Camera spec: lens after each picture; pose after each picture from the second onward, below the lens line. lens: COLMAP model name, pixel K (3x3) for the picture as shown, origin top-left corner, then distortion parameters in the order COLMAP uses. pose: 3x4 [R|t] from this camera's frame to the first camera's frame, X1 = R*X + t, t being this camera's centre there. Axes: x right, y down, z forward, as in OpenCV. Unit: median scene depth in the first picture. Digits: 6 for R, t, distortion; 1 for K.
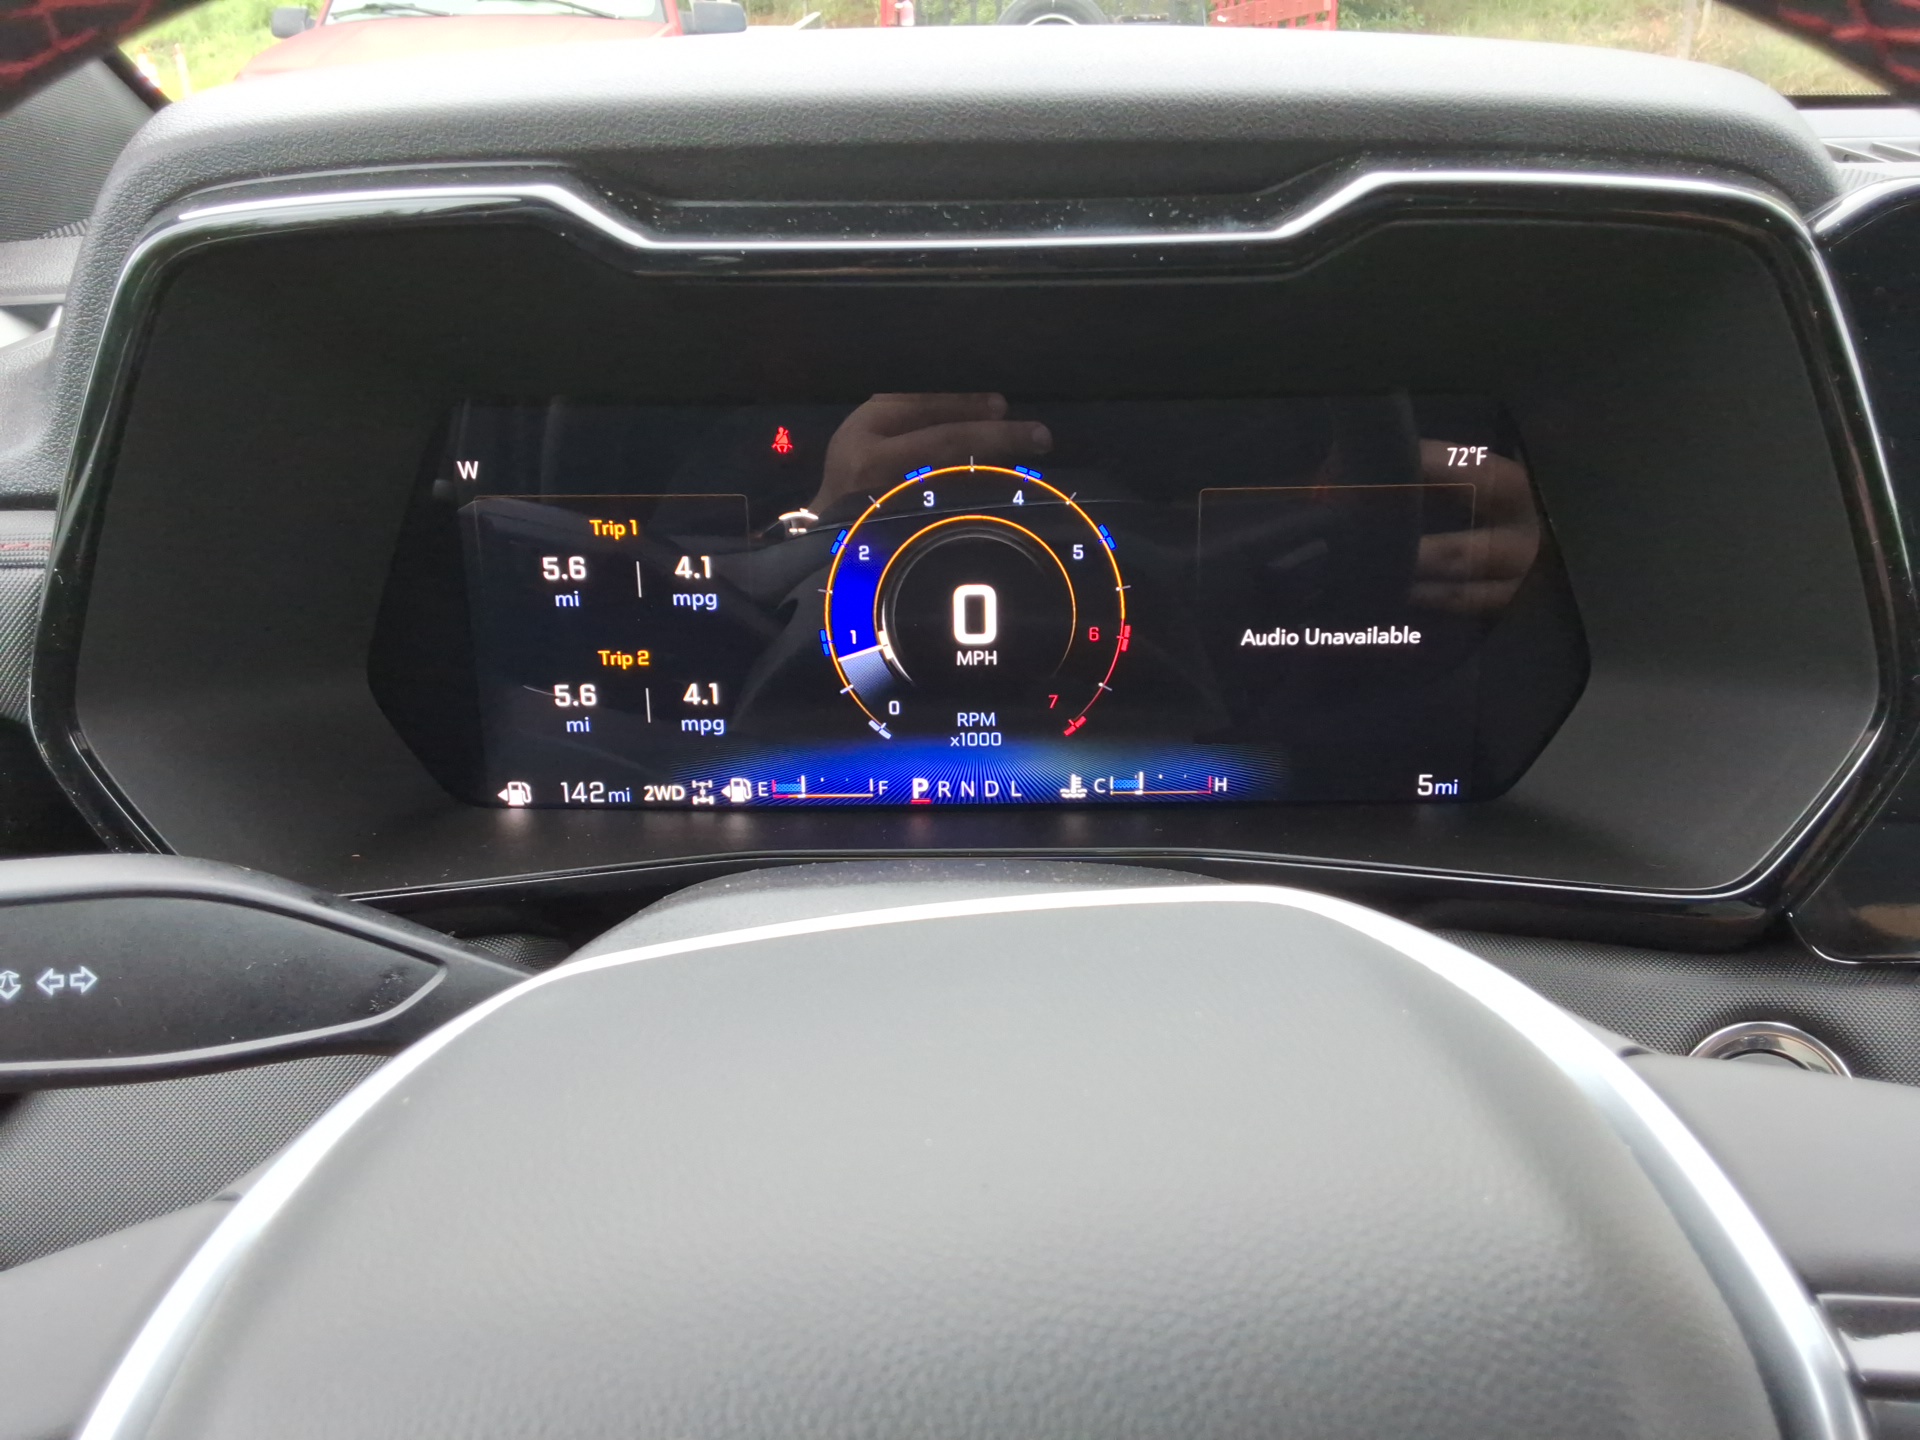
lens RADIAL K [[1595.8, 0, 974.8], [0, 1595.8, 720.0], [0, 0, 1]] dist [0.129472, -0.210552]
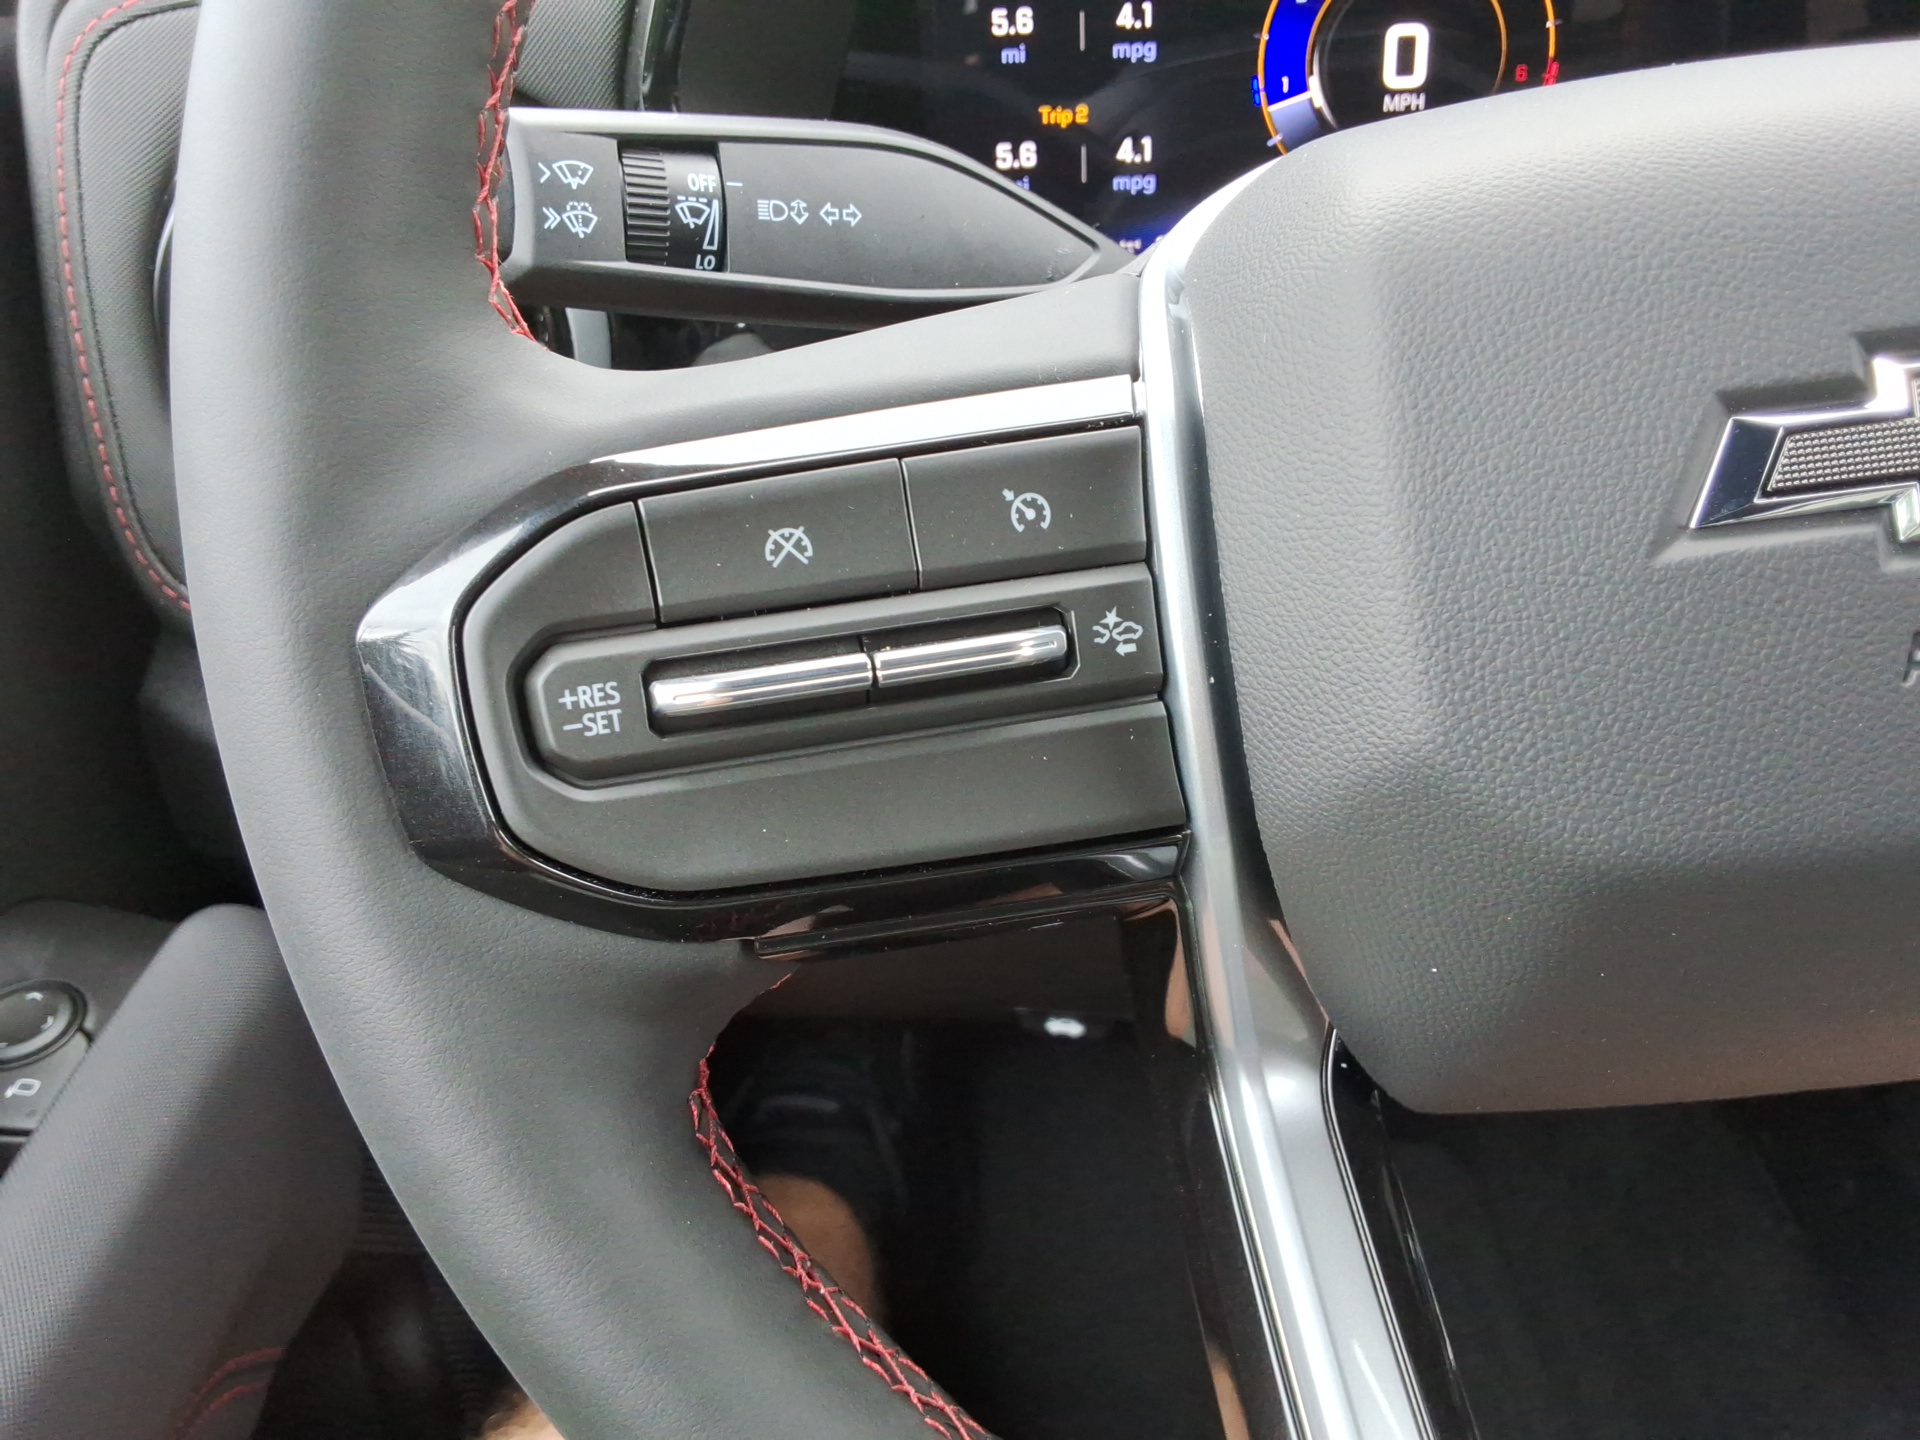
lens RADIAL K [[1595.8, 0, 974.8], [0, 1595.8, 720.0], [0, 0, 1]] dist [0.129472, -0.210552]
pose [[0.998949, -0.010370, -0.044639, -0.234345], [0.016728, 0.989362, 0.144512, 0.201104], [0.042665, -0.145107, 0.988496, -0.113190]]
